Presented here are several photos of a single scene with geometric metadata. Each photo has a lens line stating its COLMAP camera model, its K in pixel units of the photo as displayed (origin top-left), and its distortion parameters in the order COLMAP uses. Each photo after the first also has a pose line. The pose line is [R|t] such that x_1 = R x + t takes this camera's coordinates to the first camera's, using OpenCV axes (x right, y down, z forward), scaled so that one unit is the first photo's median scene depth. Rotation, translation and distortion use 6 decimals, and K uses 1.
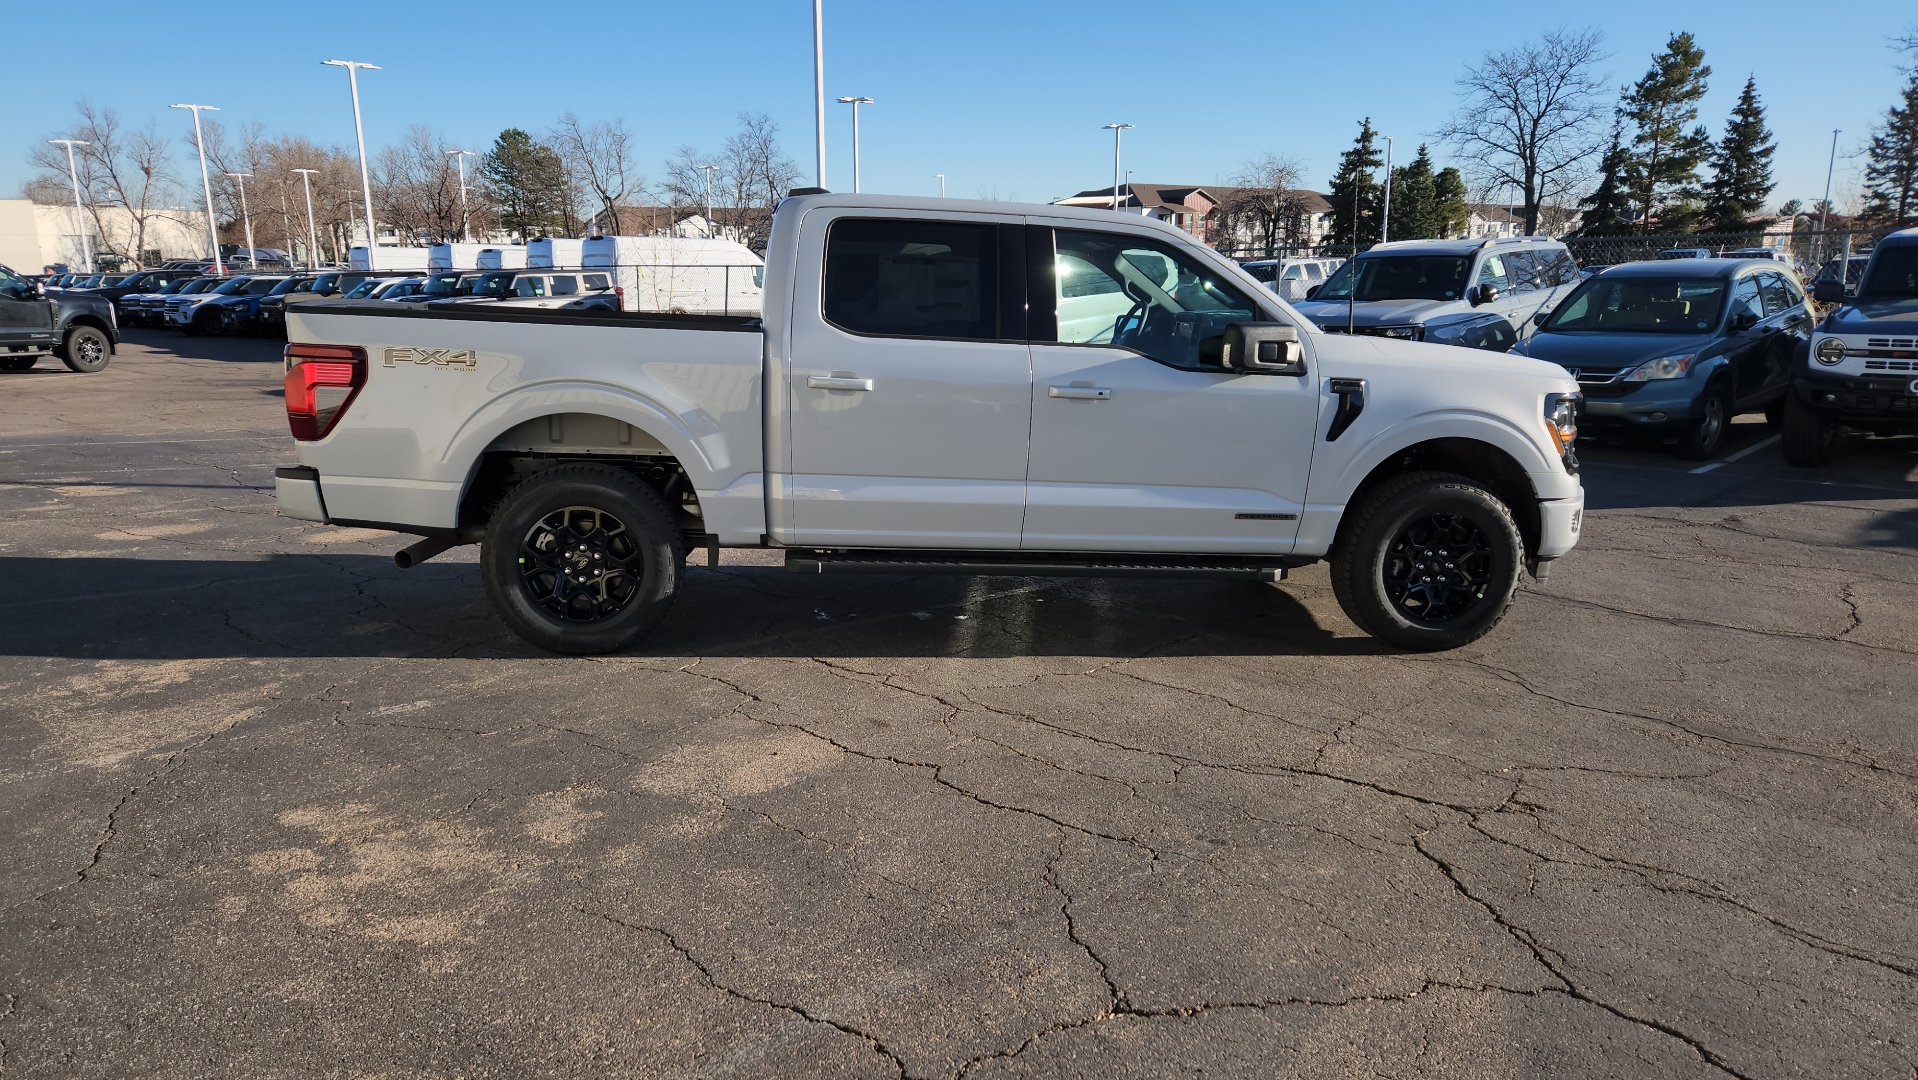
lens RADIAL K [[1268.0, 0, 932.6], [0, 1268.0, 546.2], [0, 0, 1]] dist [0.076813, -0.059407]
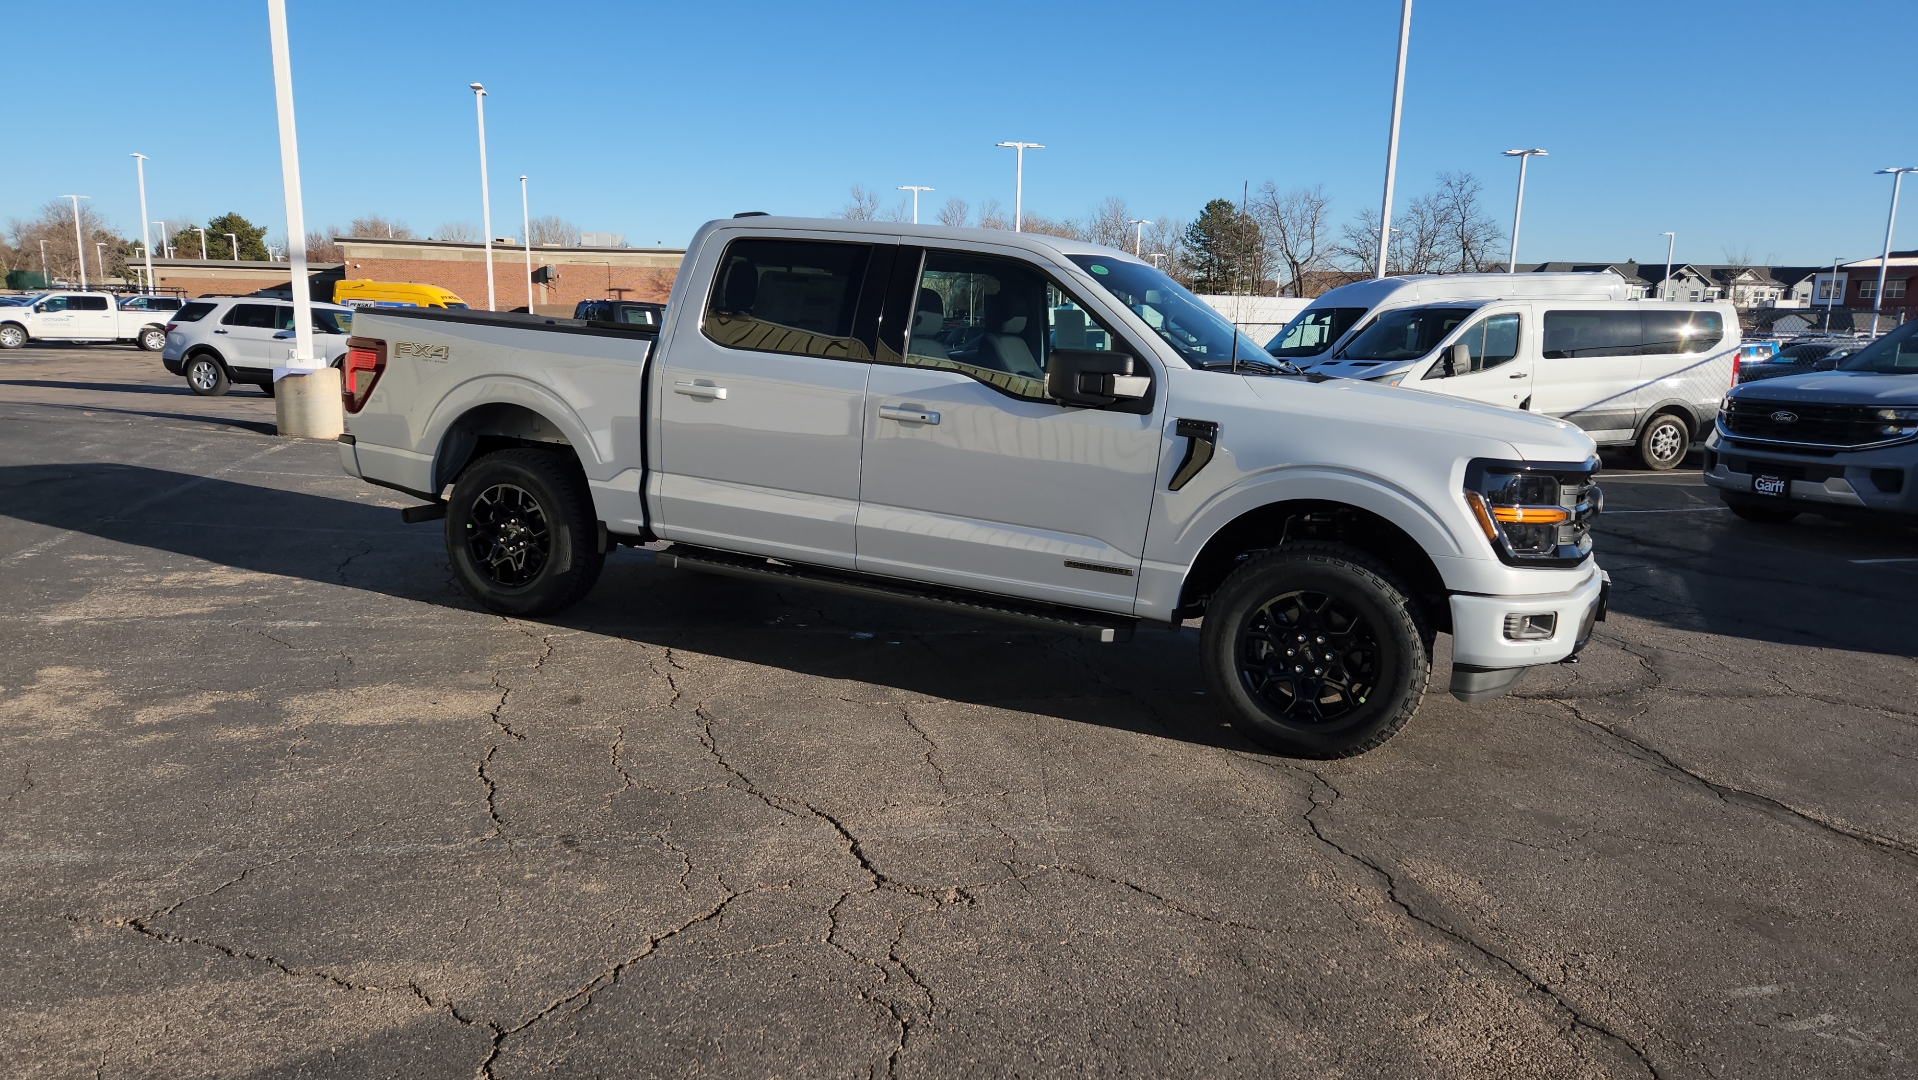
lens RADIAL K [[1269.2, 0, 955.1], [0, 1269.2, 547.8], [0, 0, 1]] dist [0.077651, -0.058336]
pose [[0.870935, 0.110171, -0.478890, 0.071213], [-0.132920, 0.991031, -0.013743, -0.001377], [0.473081, 0.075624, 0.877767, 0.020136]]
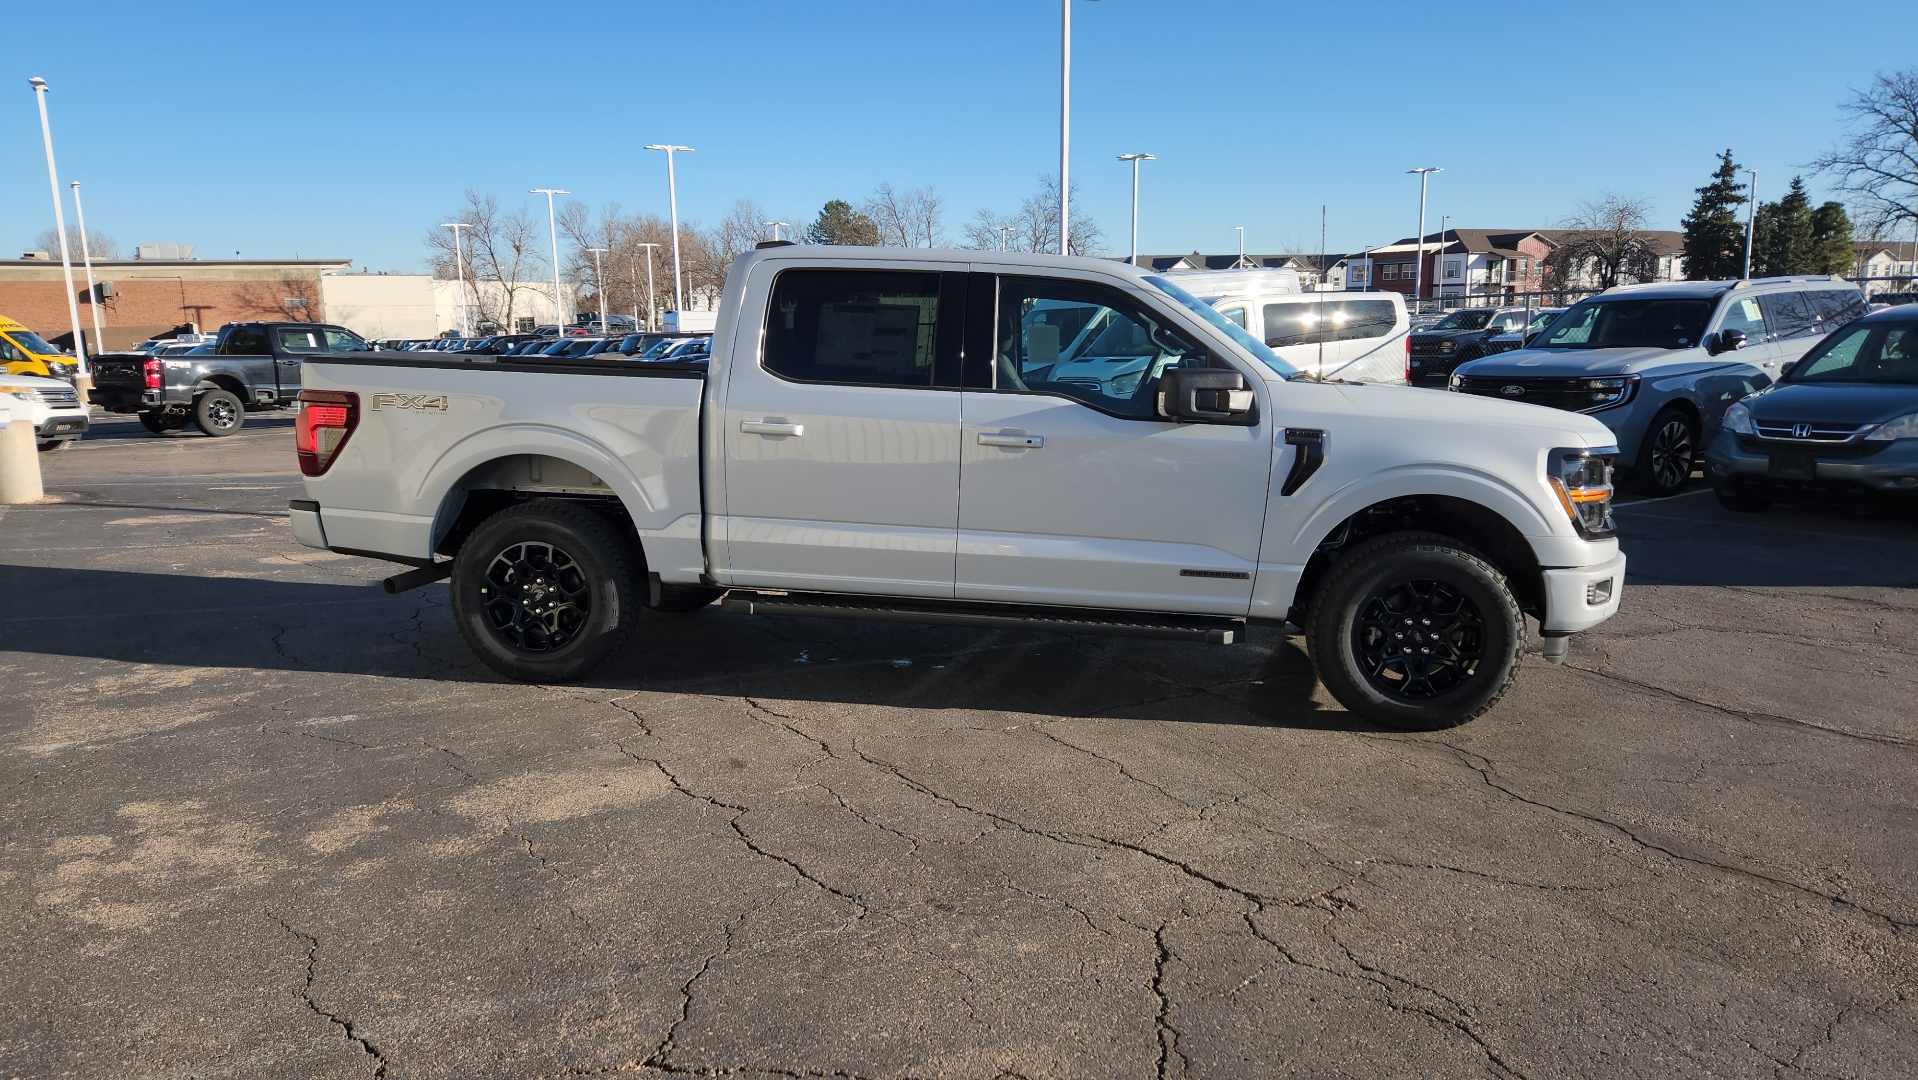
lens RADIAL K [[1268.0, 0, 932.6], [0, 1268.0, 546.2], [0, 0, 1]] dist [0.076813, -0.059407]
pose [[0.971958, 0.029442, -0.233304, 0.032993], [-0.039334, 0.998509, -0.037862, -0.000048], [0.231842, 0.045977, 0.971666, 0.004815]]
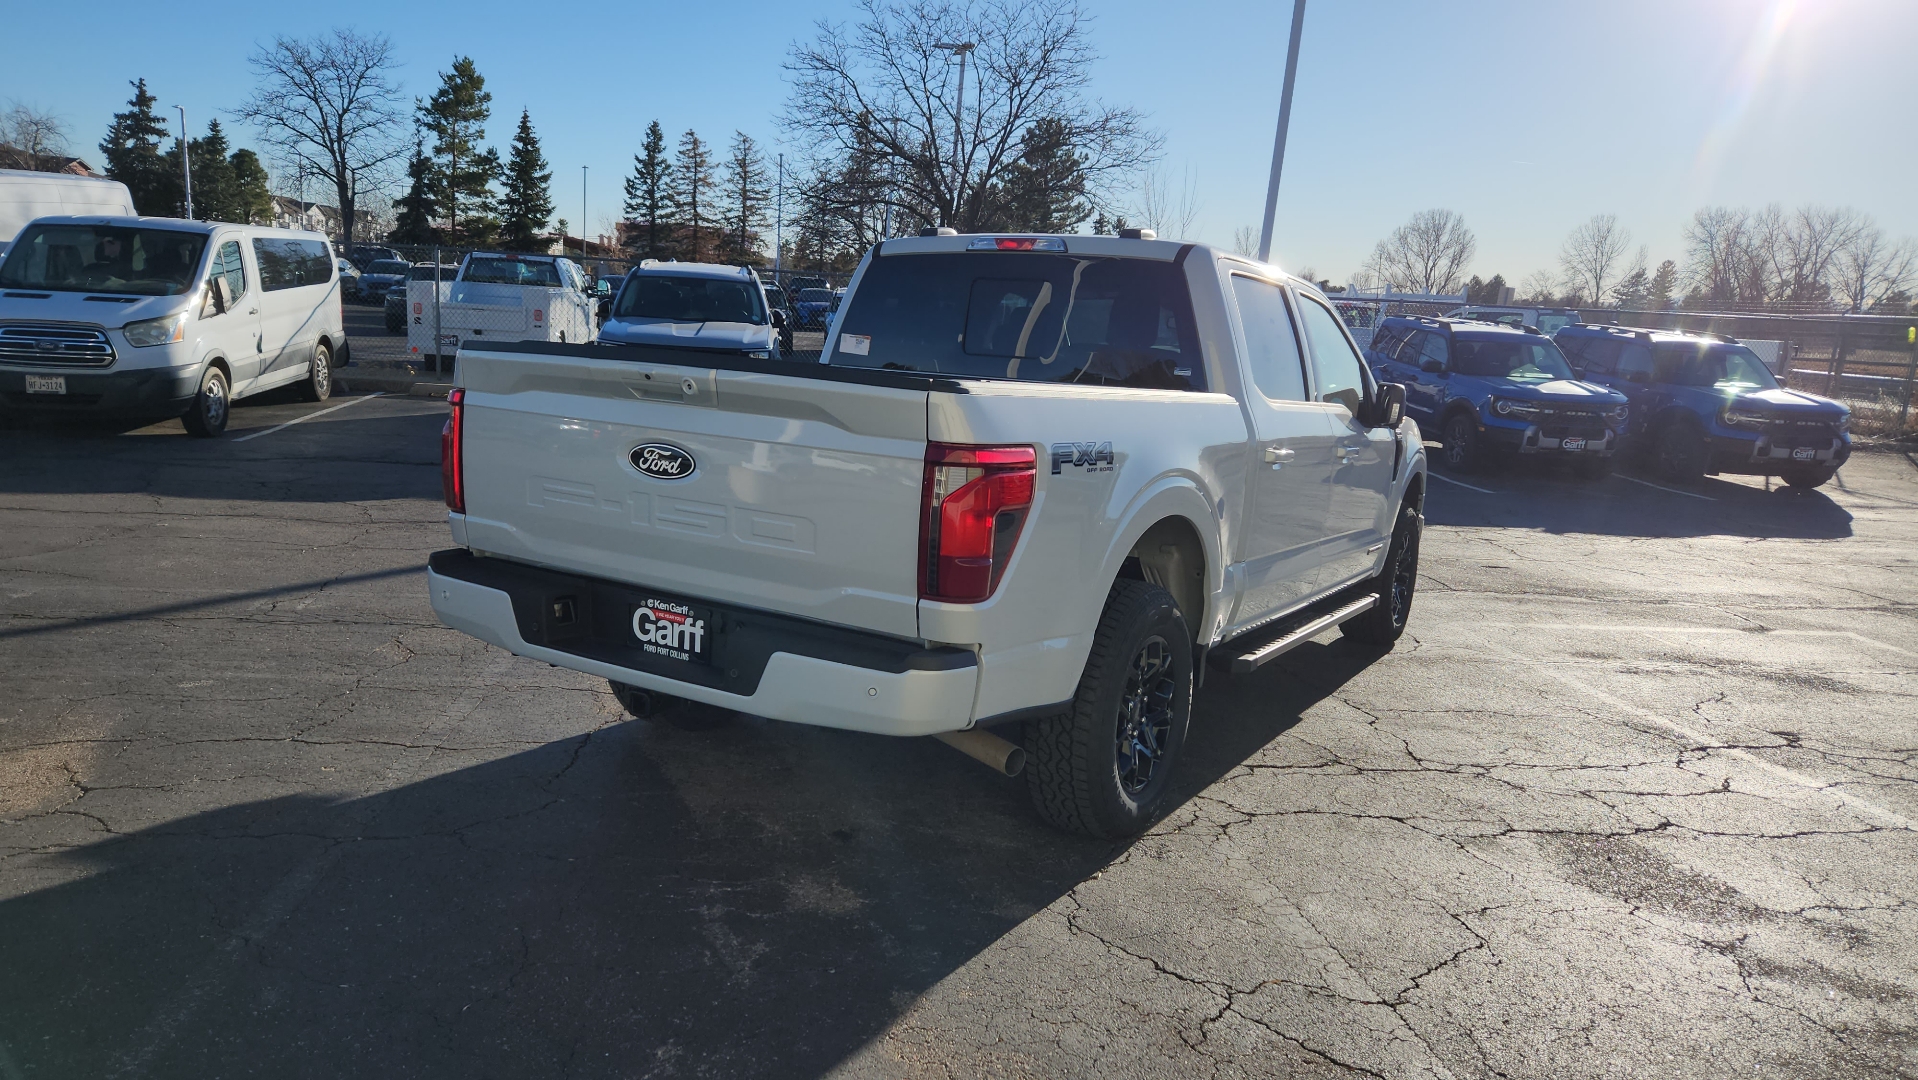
lens RADIAL K [[1264.9, 0, 916.1], [0, 1264.9, 545.2], [0, 0, 1]] dist [0.073412, -0.058380]
pose [[0.624098, -0.107323, 0.773940, -0.105582], [0.101935, 0.993240, 0.055535, -0.015910], [-0.774669, 0.044232, 0.630819, 0.070770]]
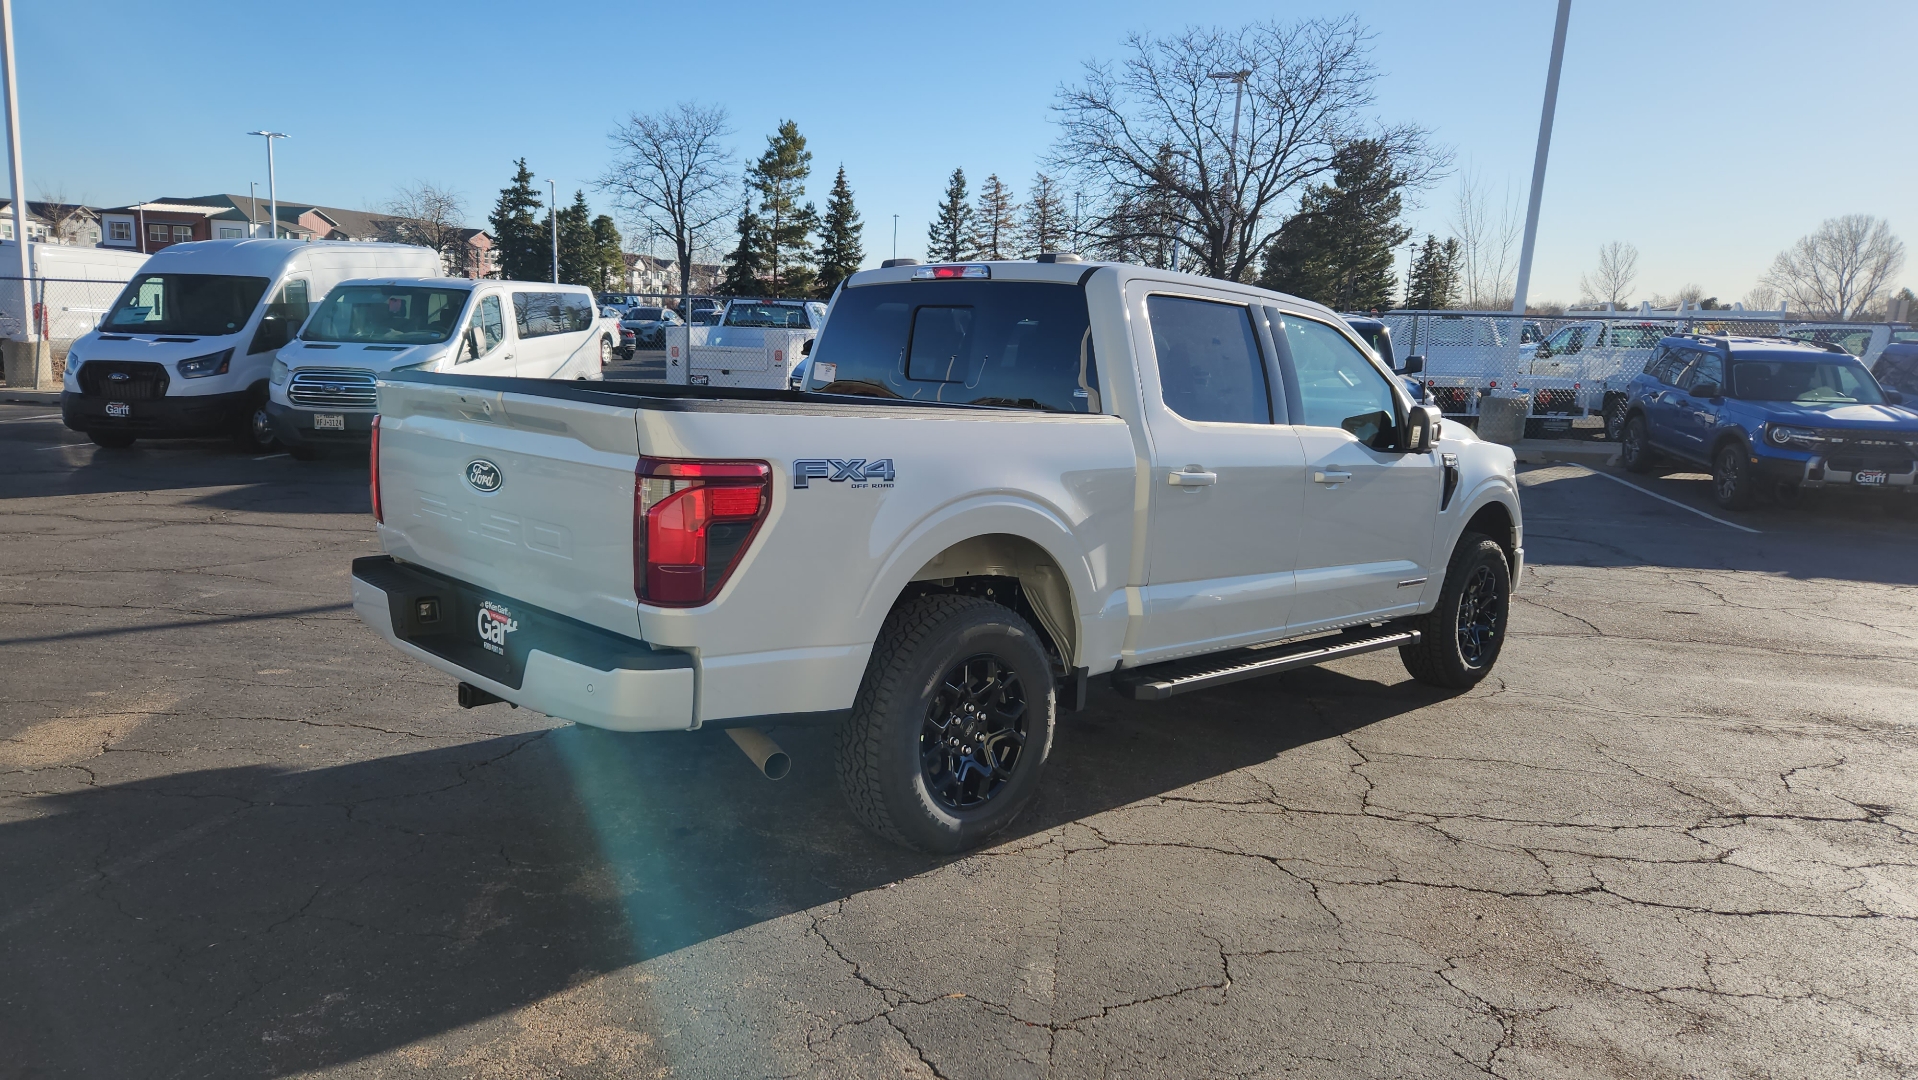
lens RADIAL K [[1263.1, 0, 922.2], [0, 1263.1, 532.9], [0, 0, 1]] dist [0.077756, -0.064082]
pose [[0.792809, -0.068296, 0.605632, -0.084850], [0.089209, 0.996003, -0.004462, -0.011628], [-0.602907, 0.057565, 0.795732, 0.046534]]
